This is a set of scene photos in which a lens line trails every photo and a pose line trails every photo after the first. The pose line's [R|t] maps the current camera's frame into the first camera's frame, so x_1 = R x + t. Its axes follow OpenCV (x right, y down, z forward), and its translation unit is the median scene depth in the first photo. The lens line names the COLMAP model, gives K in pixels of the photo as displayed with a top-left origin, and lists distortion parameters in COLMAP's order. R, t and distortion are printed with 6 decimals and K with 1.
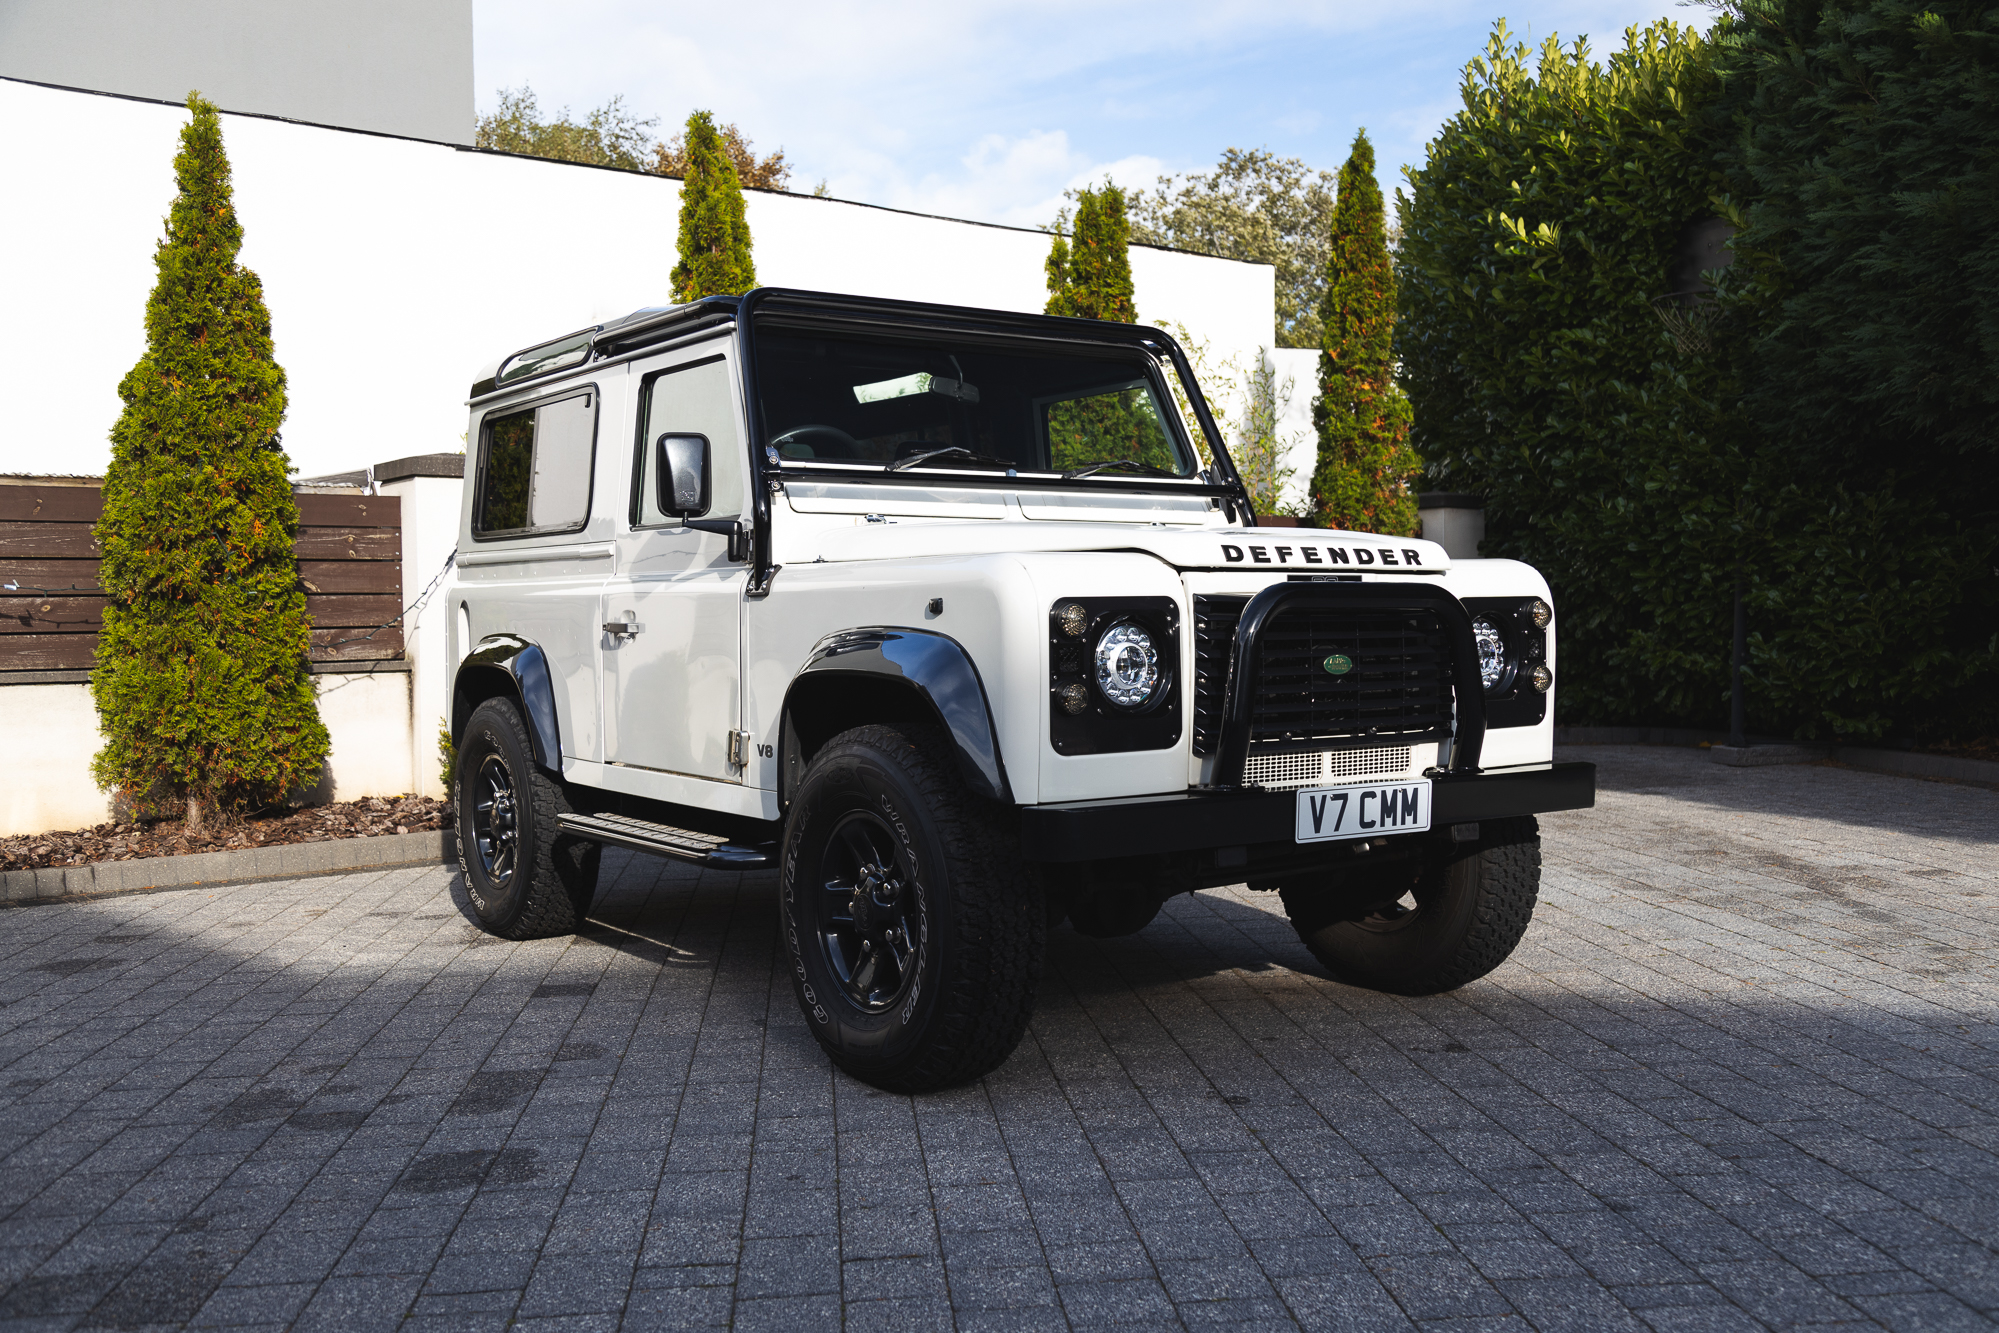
lens RADIAL K [[1819.4, 0, 1001.7], [0, 1819.4, 653.0], [0, 0, 1]] dist [0.004176, 0.006497]
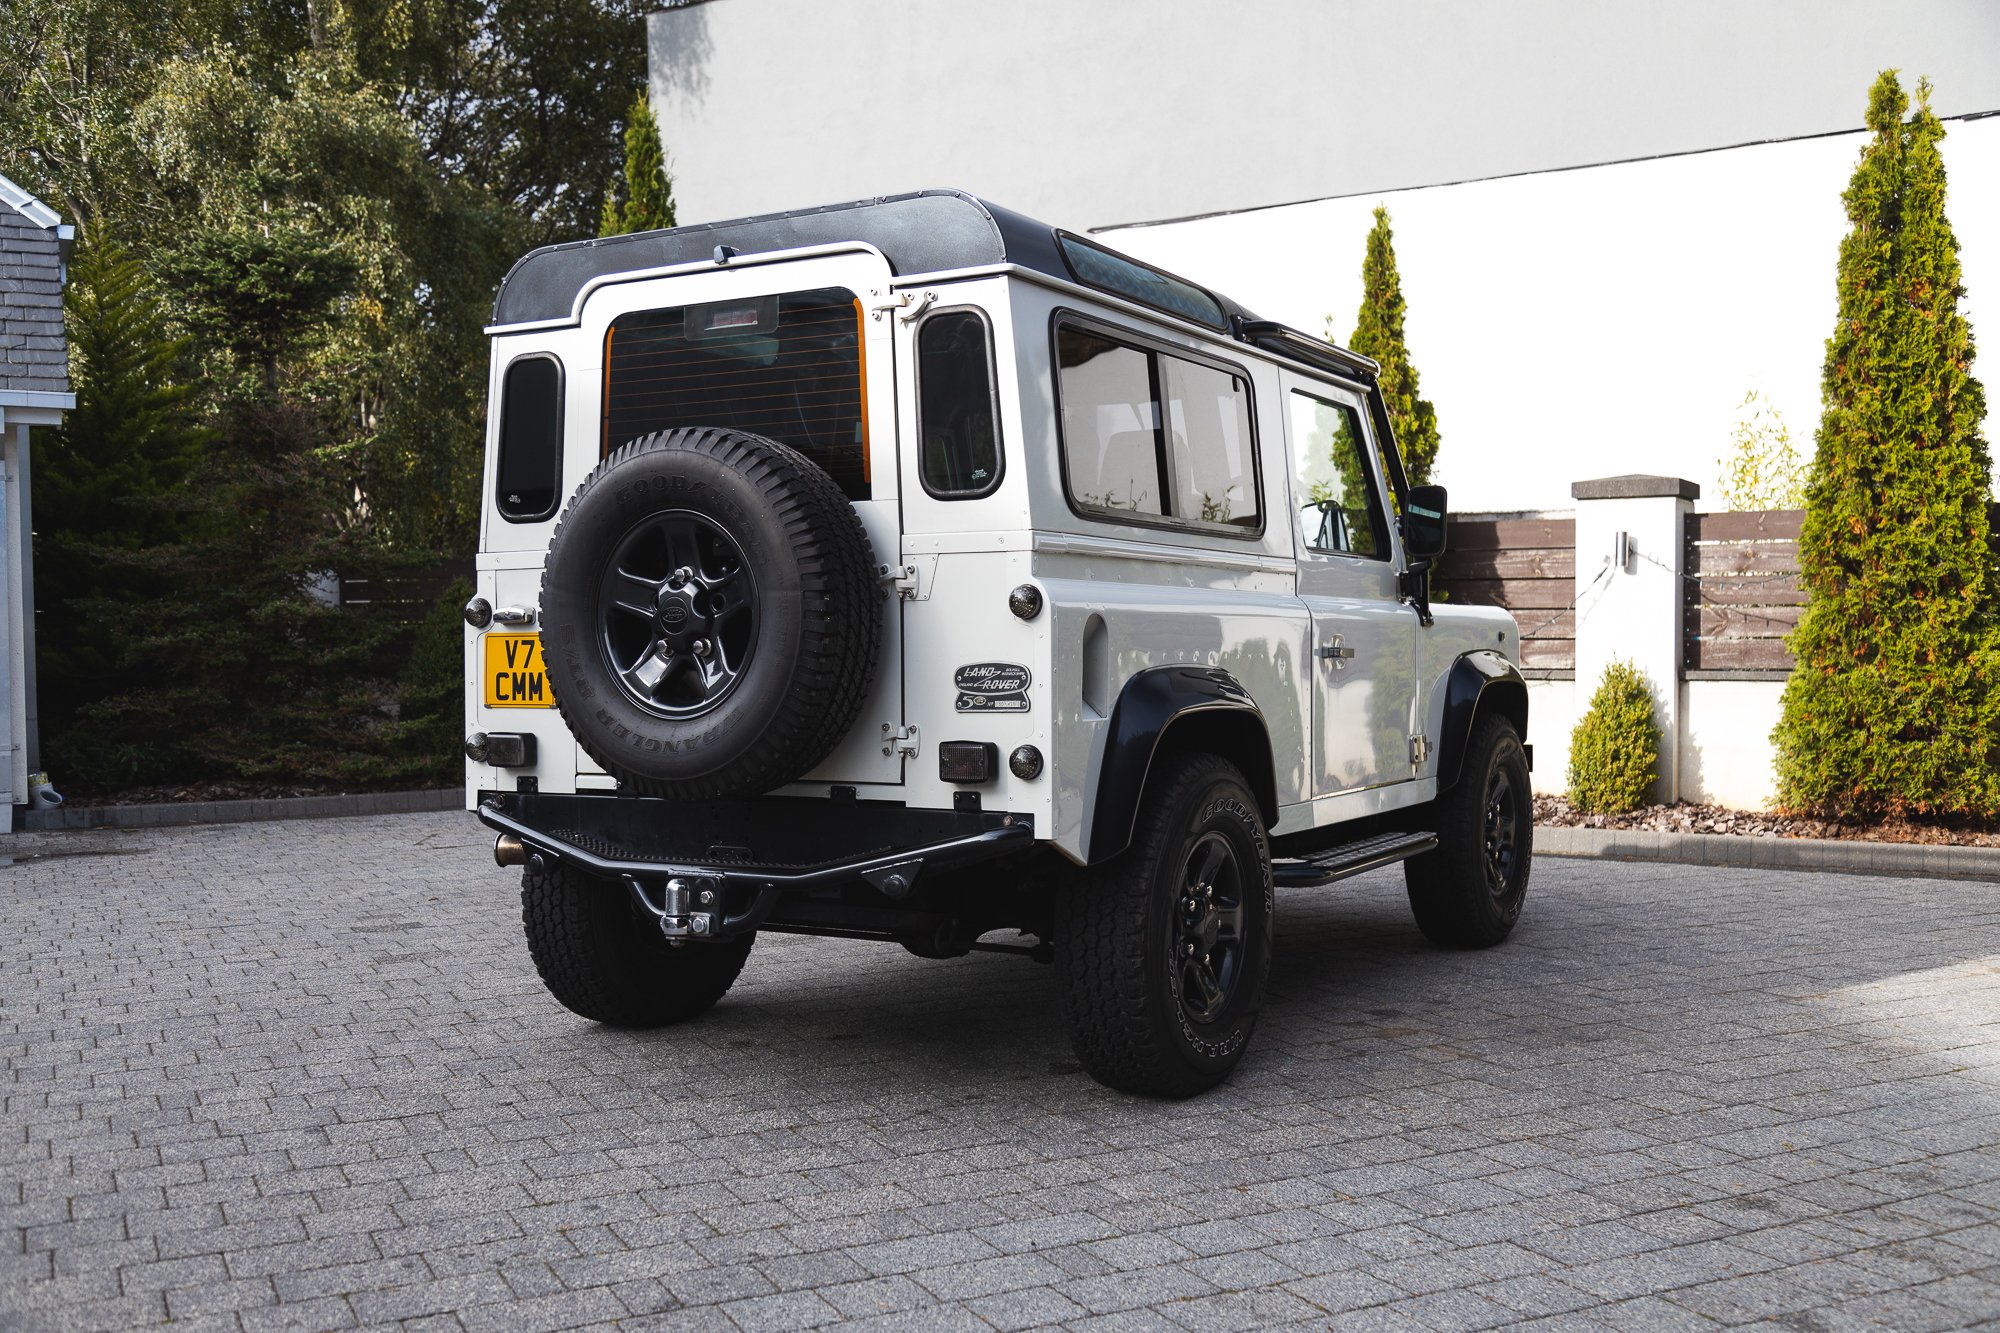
lens RADIAL K [[1900.2, 0, 1000.0], [0, 1900.2, 666.5], [0, 0, 1]] dist [0.023560, 0.010361]
pose [[0.355957, 0.034244, -0.933875, 1.134145], [-0.022979, 0.999347, 0.027886, -0.040595], [0.934220, 0.011534, 0.356511, 0.511965]]
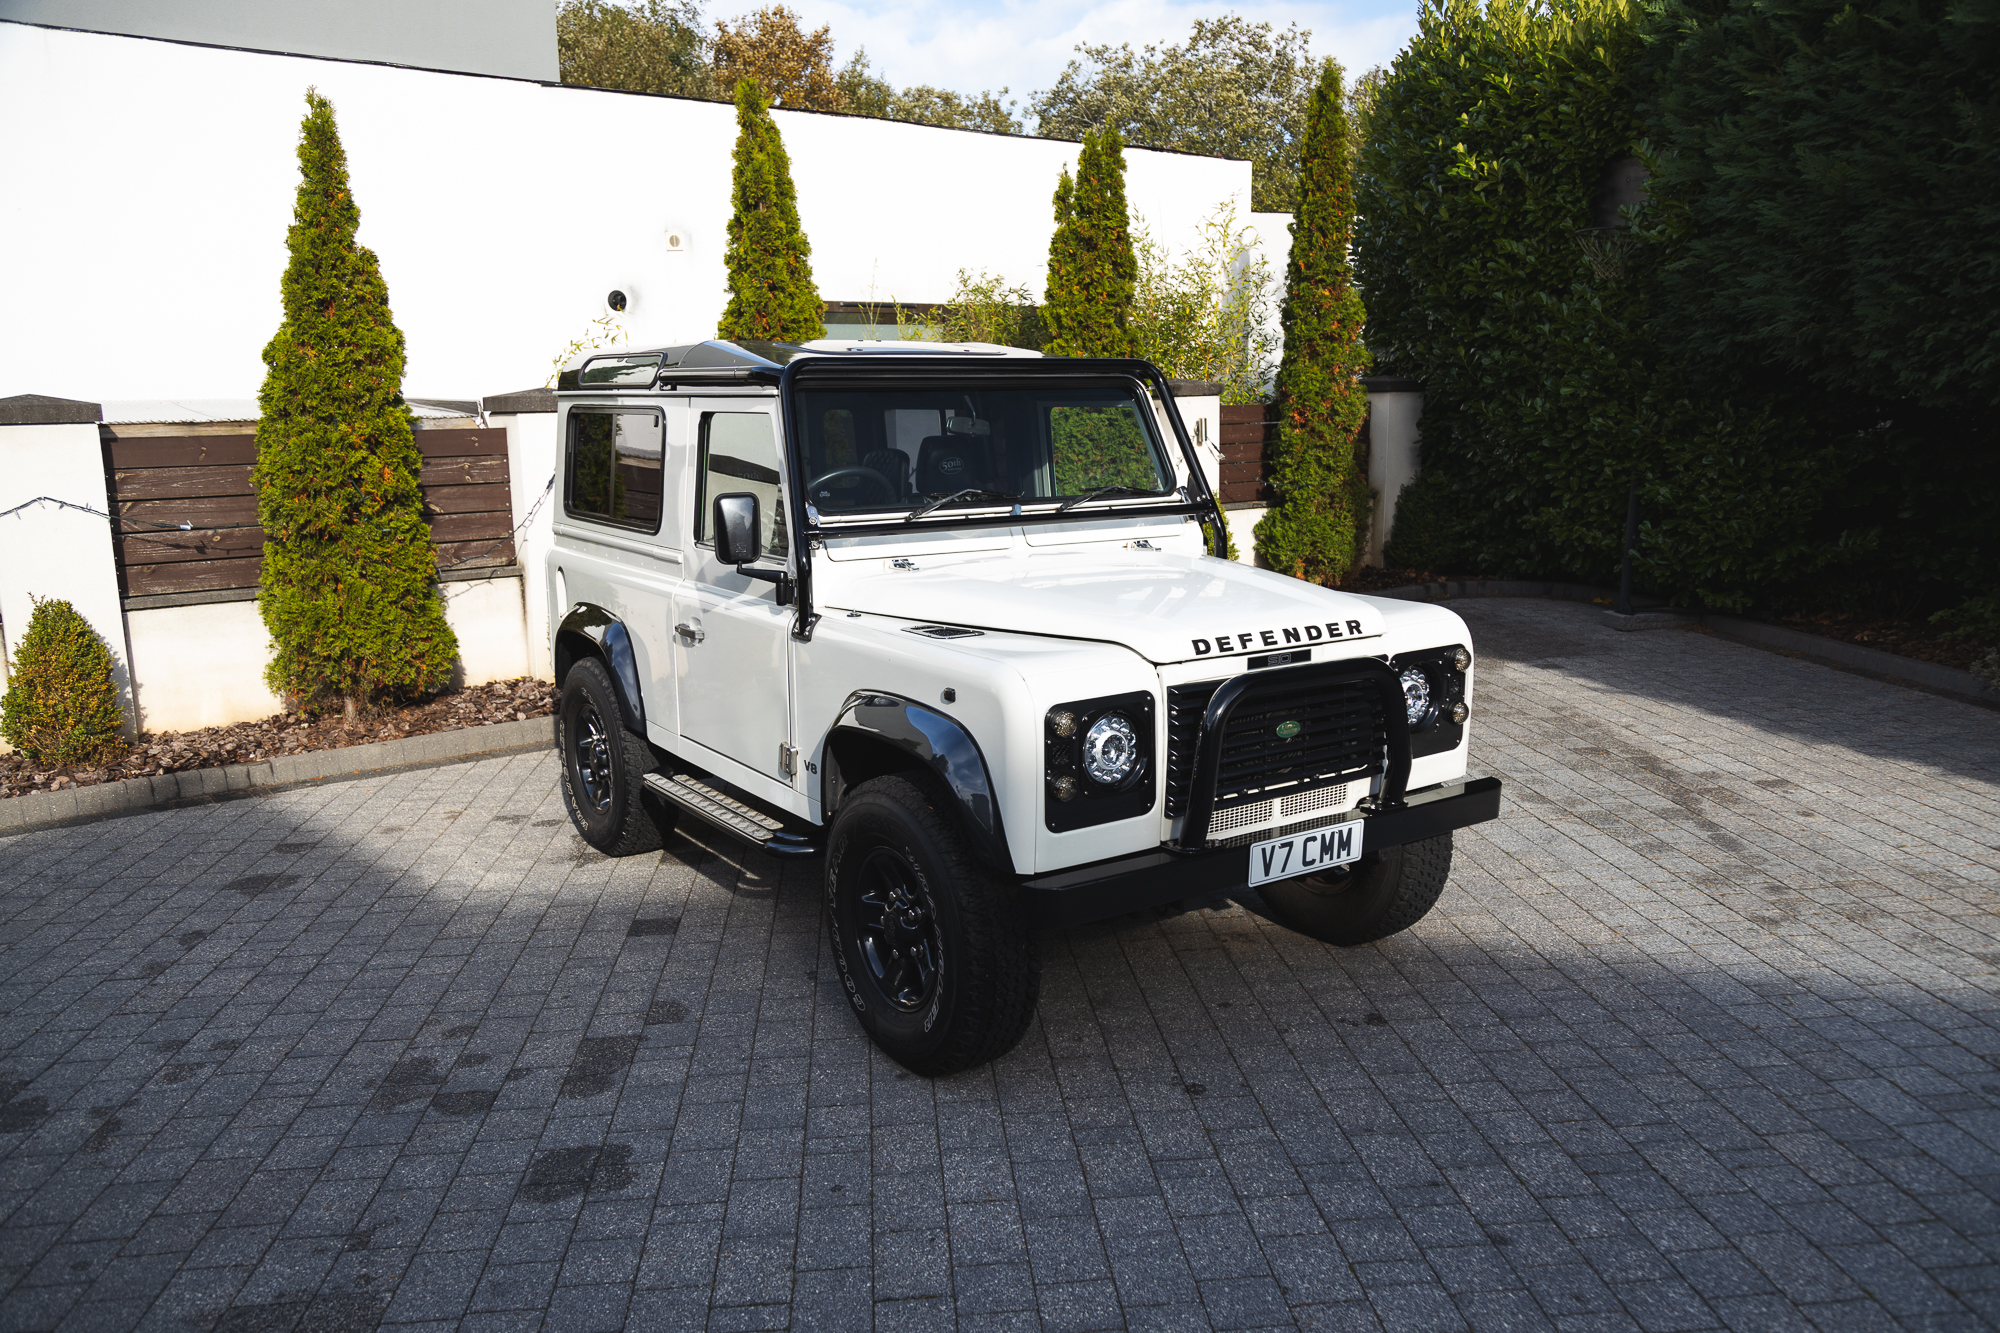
lens RADIAL K [[1494.3, 0, 1007.7], [0, 1494.3, 666.5], [0, 0, 1]] dist [-0.008093, 0.005003]
pose [[0.999969, 0.001233, -0.007767, 0.007392], [0.000012, 0.987394, 0.158282, -0.162038], [0.007864, -0.158278, 0.987363, 0.034663]]
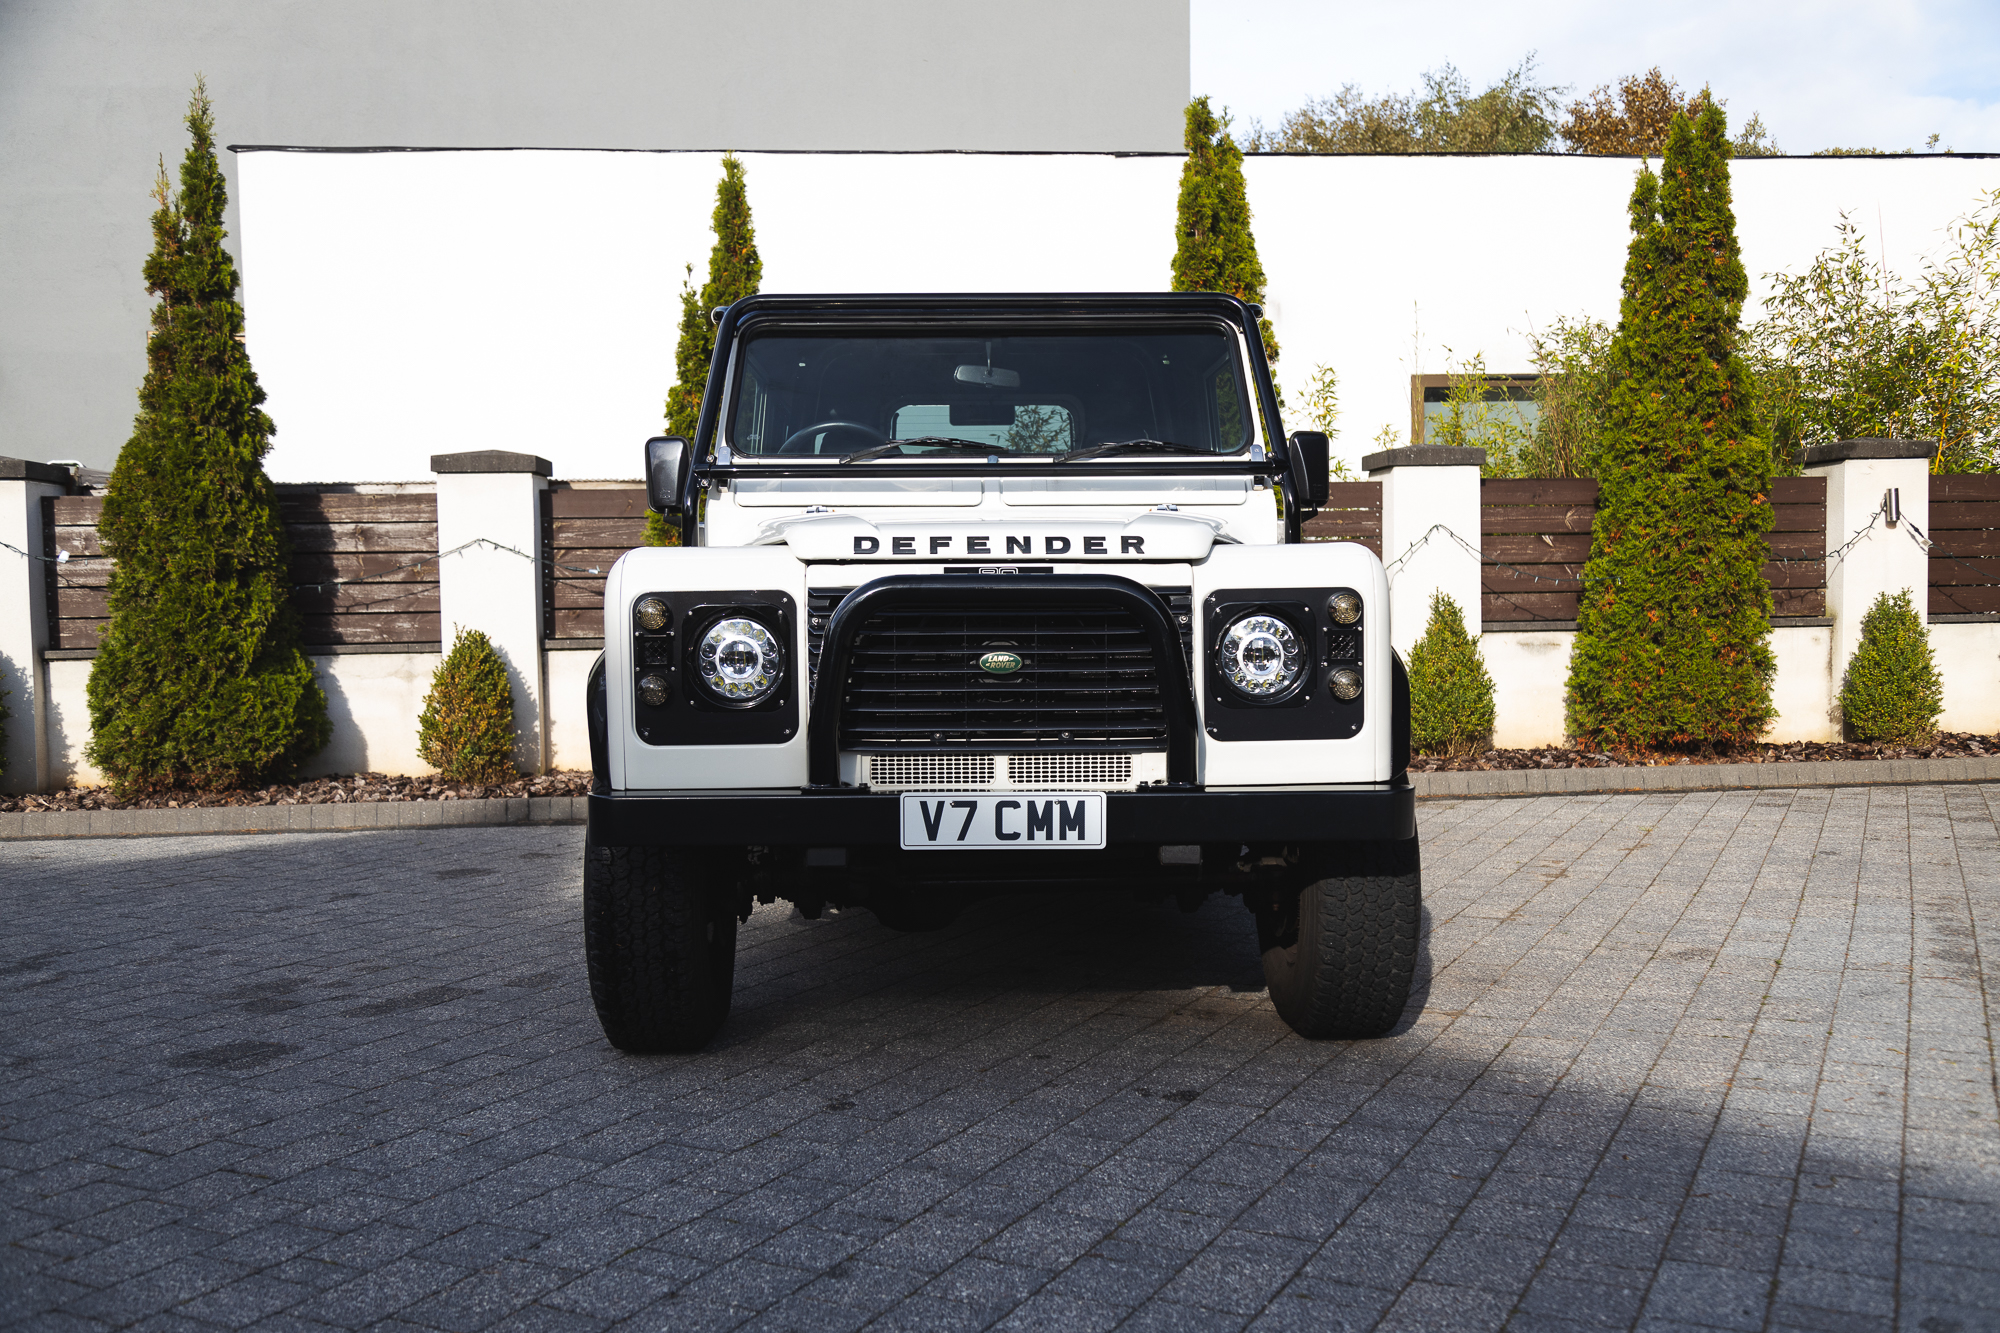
lens RADIAL K [[1782.2, 0, 1000.0], [0, 1782.2, 666.5], [0, 0, 1]] dist [0.002786, 0.003978]
pose [[0.835326, 0.025941, -0.549142, 0.587040], [-0.012106, 0.999512, 0.028801, -0.015282], [0.549621, -0.017410, 0.835232, 0.205648]]
